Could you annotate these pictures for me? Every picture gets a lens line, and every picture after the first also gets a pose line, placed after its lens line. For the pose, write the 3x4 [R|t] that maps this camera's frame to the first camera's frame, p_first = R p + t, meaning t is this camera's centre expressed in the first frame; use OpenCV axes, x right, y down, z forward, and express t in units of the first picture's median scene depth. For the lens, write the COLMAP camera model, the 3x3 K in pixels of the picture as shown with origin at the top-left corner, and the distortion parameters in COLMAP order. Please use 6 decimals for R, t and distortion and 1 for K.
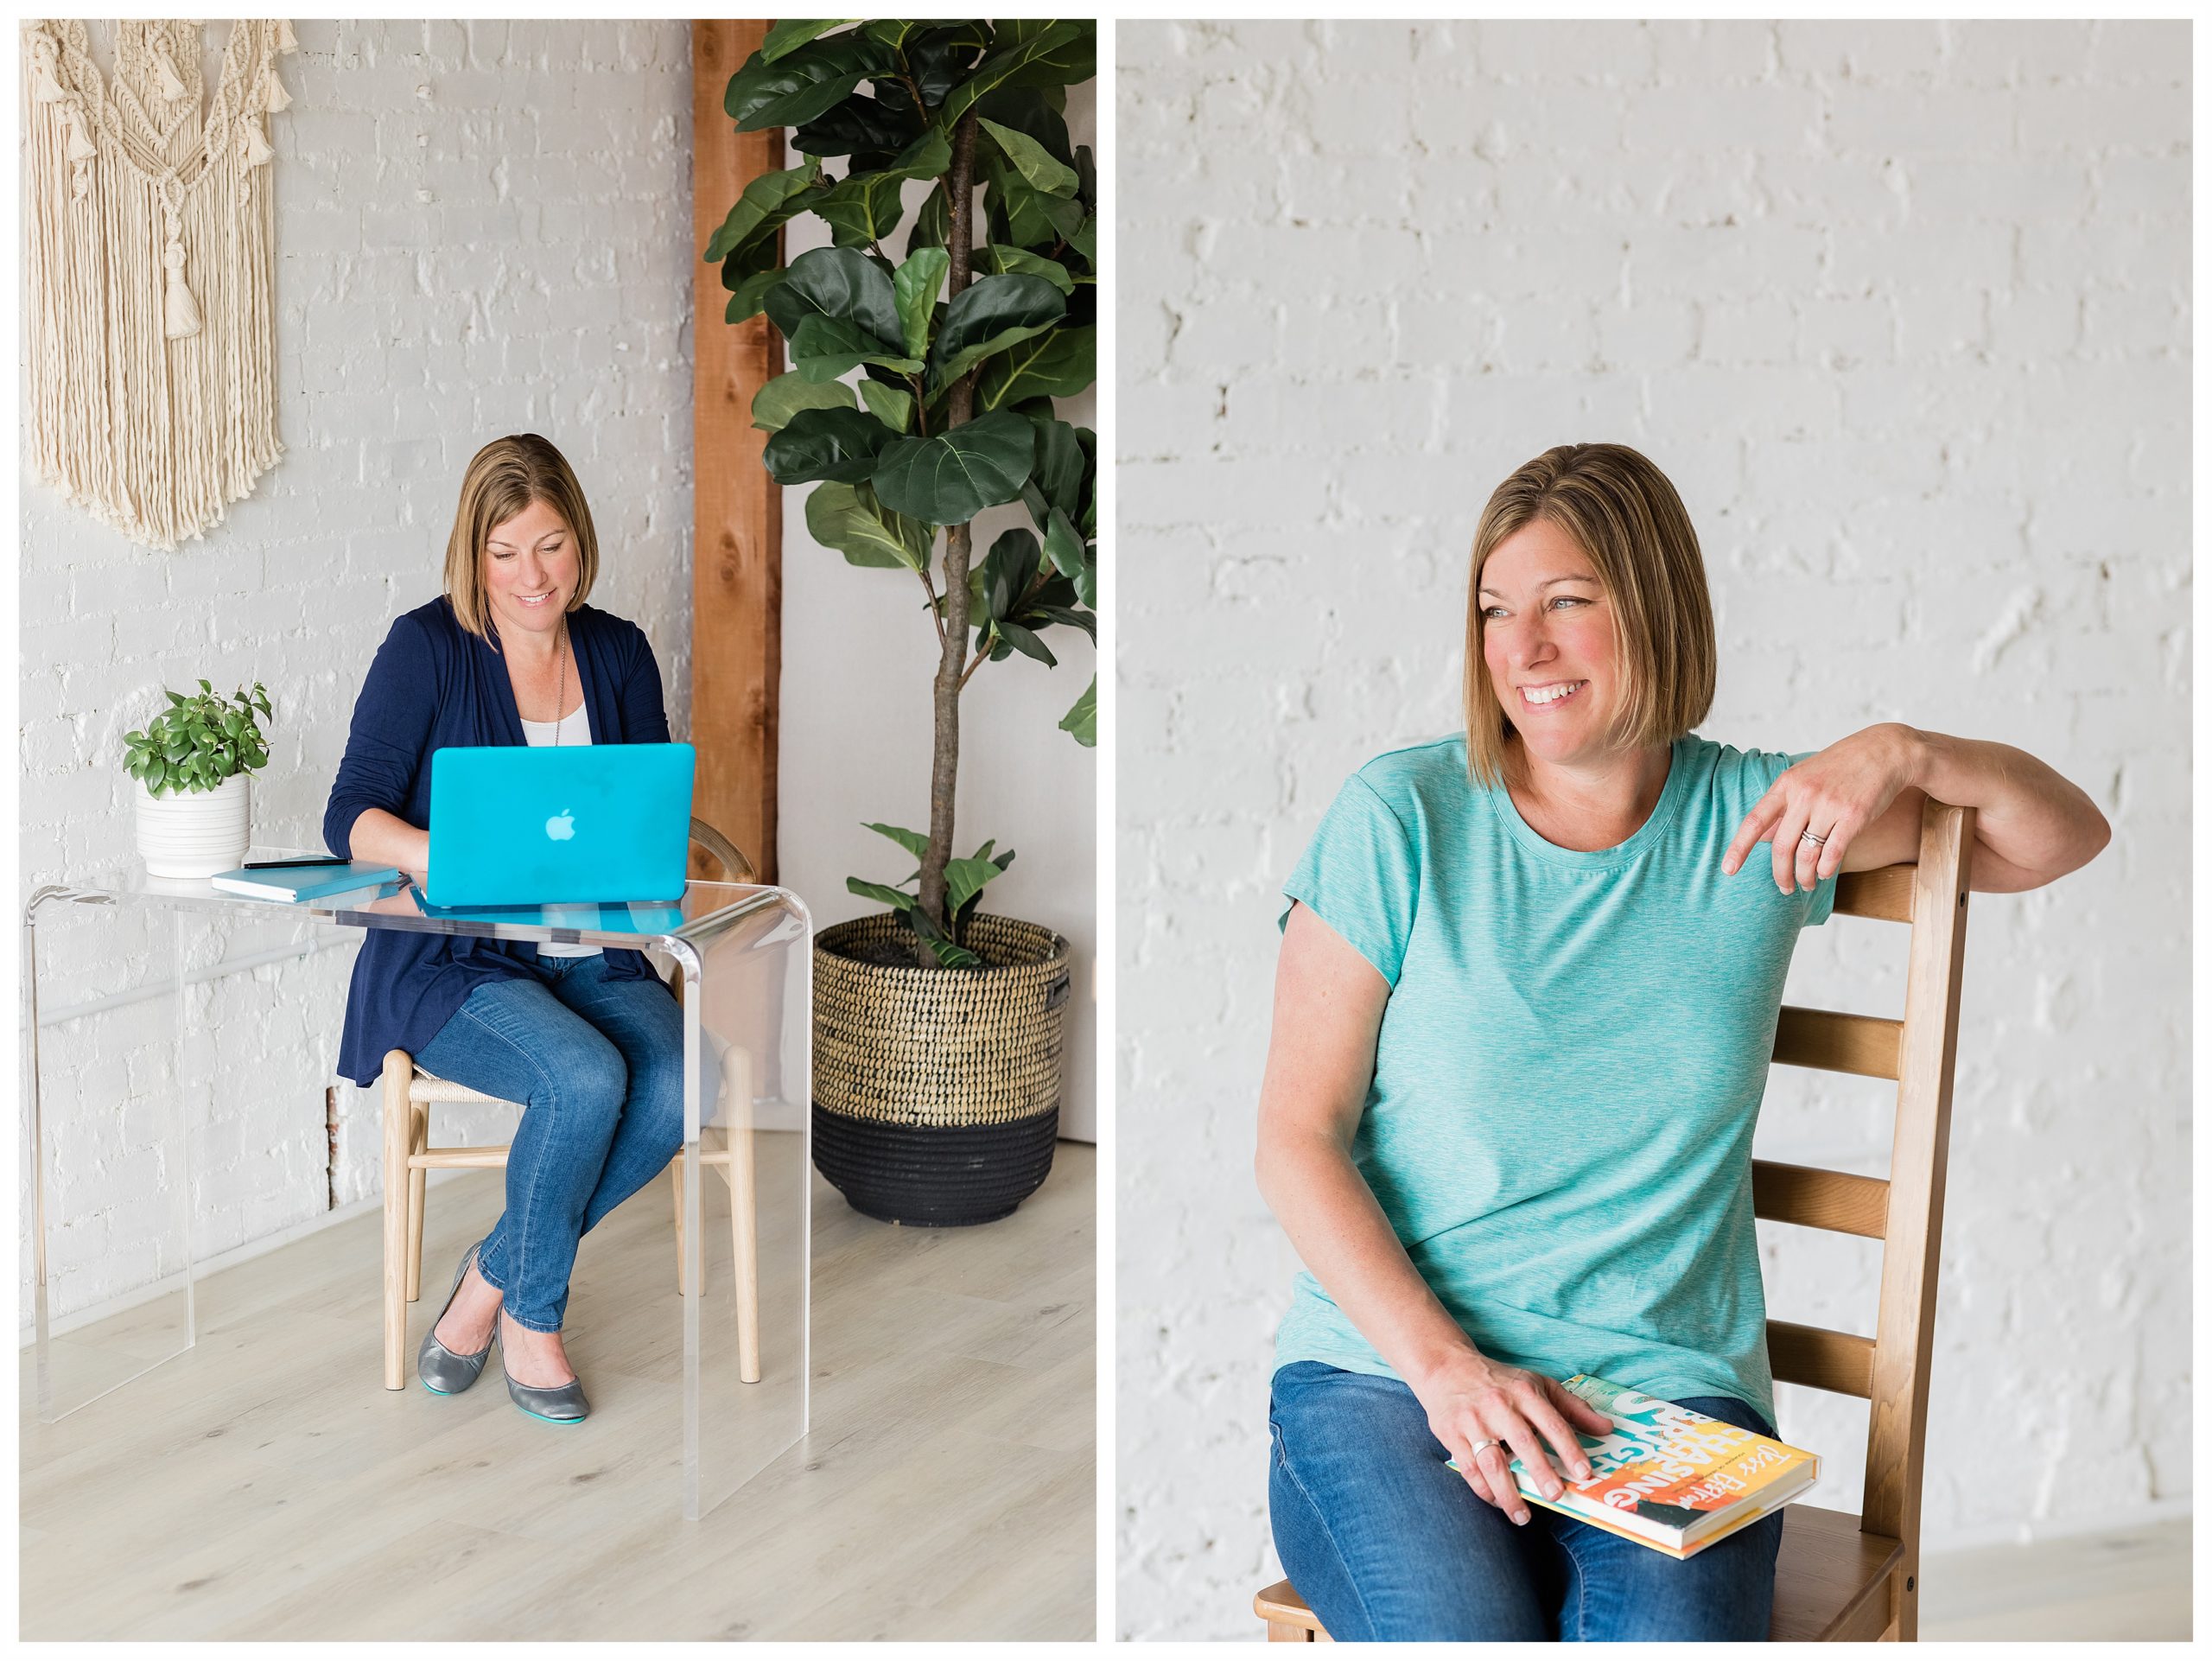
lens RADIAL K [[5281.0, 0, 1106.0], [0, 5281.0, 830.5], [0, 0, 1]] dist [0.019255, 0.031625]
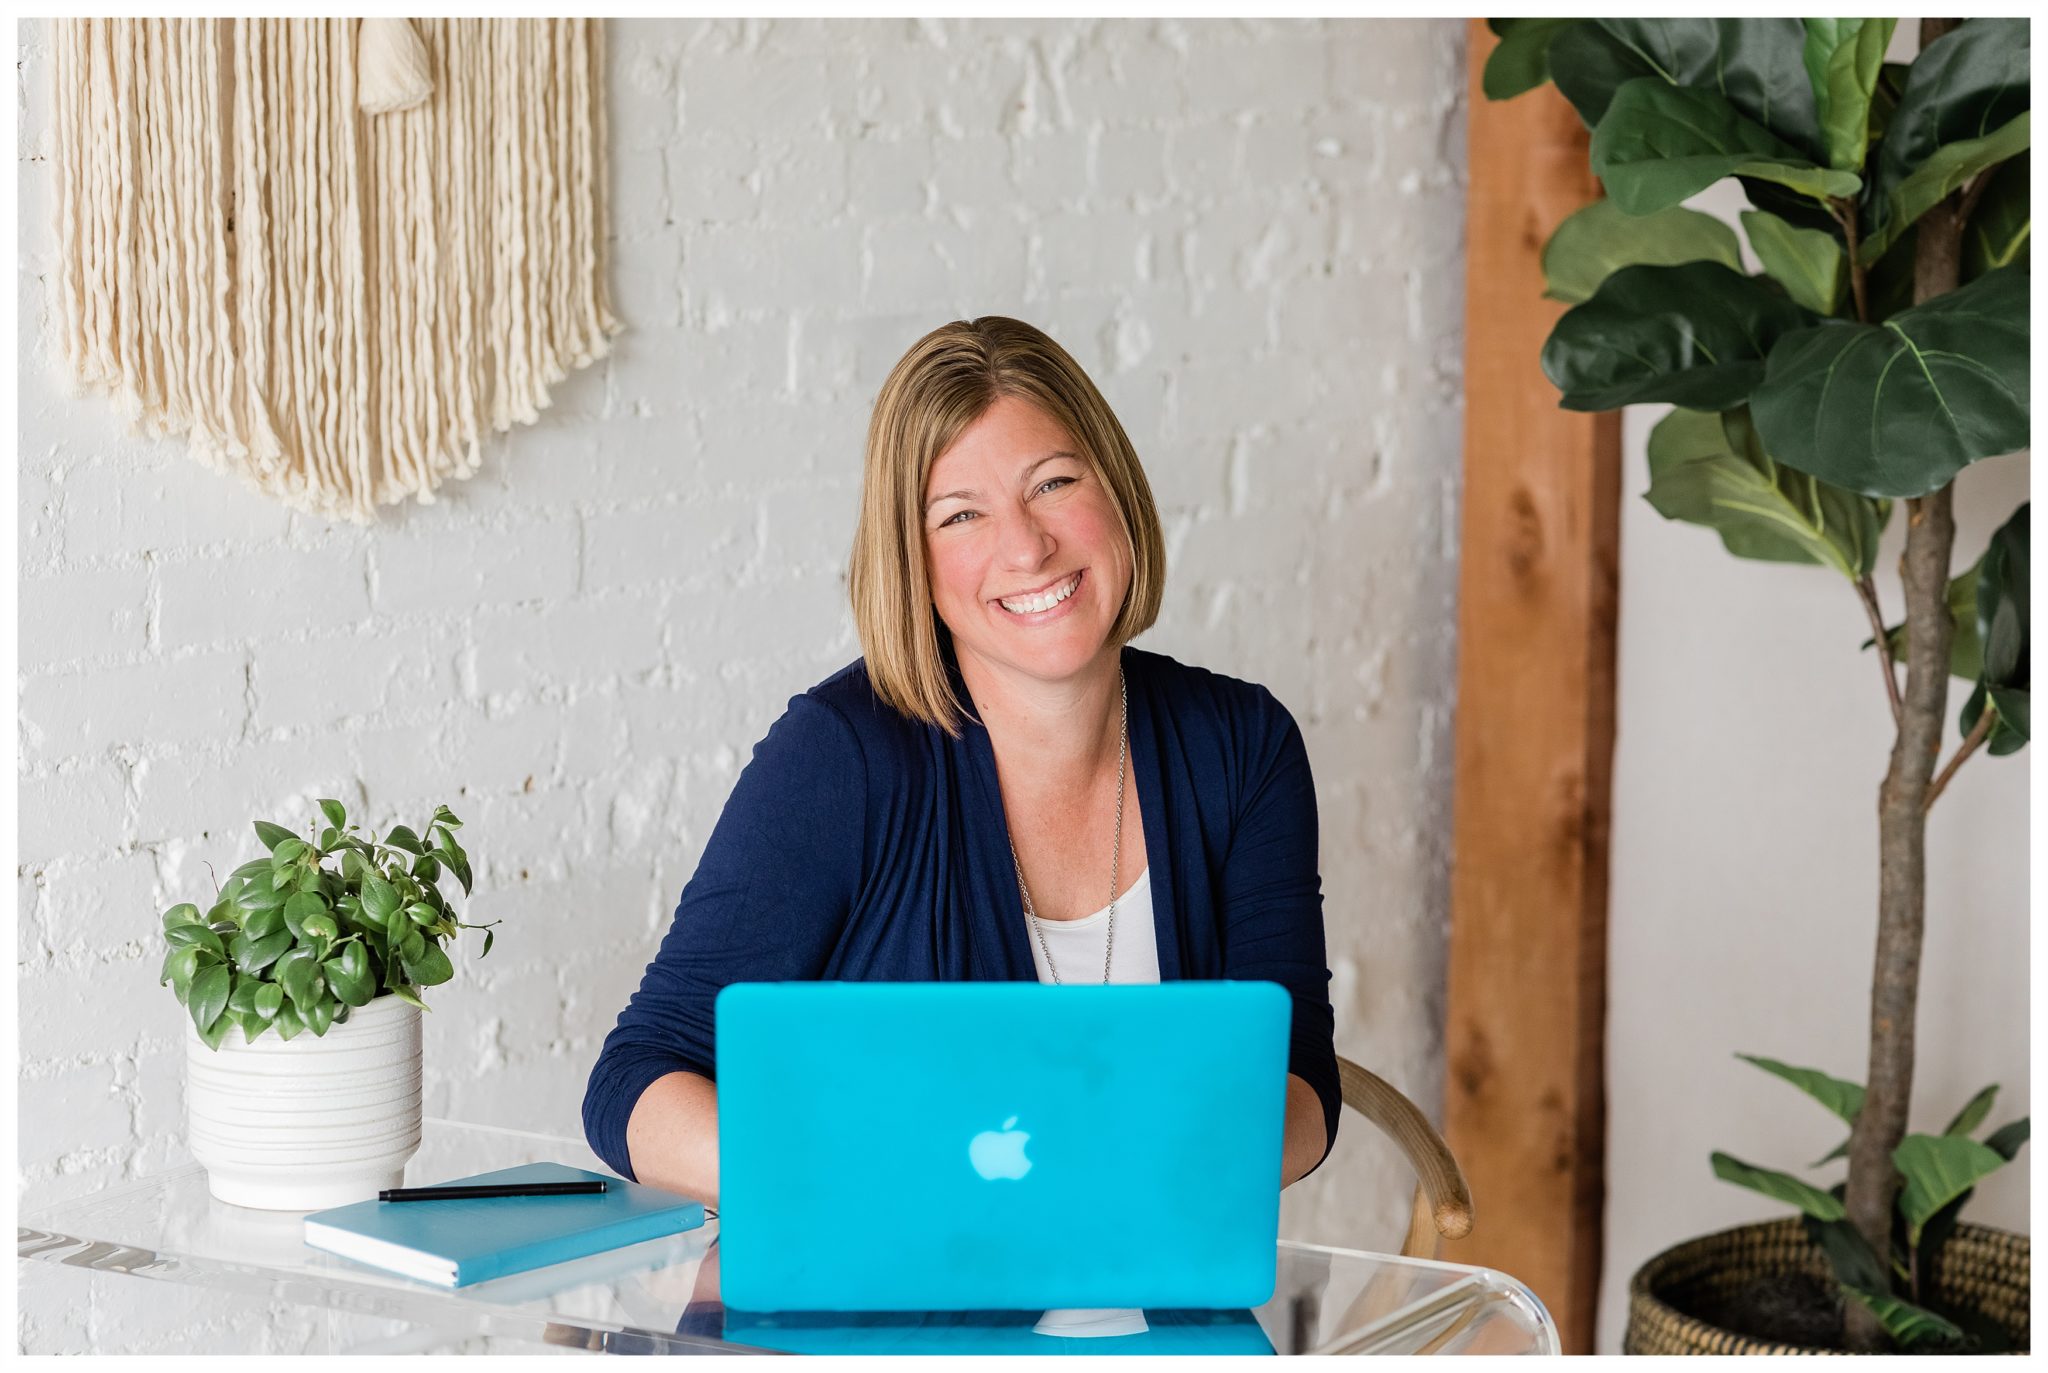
lens RADIAL K [[6677.9, 0, 1024.4], [0, 6677.9, 462.7], [0, 0, 1]] dist [0.064793, 1.718241]
pose [[0.983357, 0.017367, -0.180854, 0.003373], [-0.026430, 0.998506, -0.047825, -0.027421], [0.179753, 0.051809, 0.982347, 0.345871]]
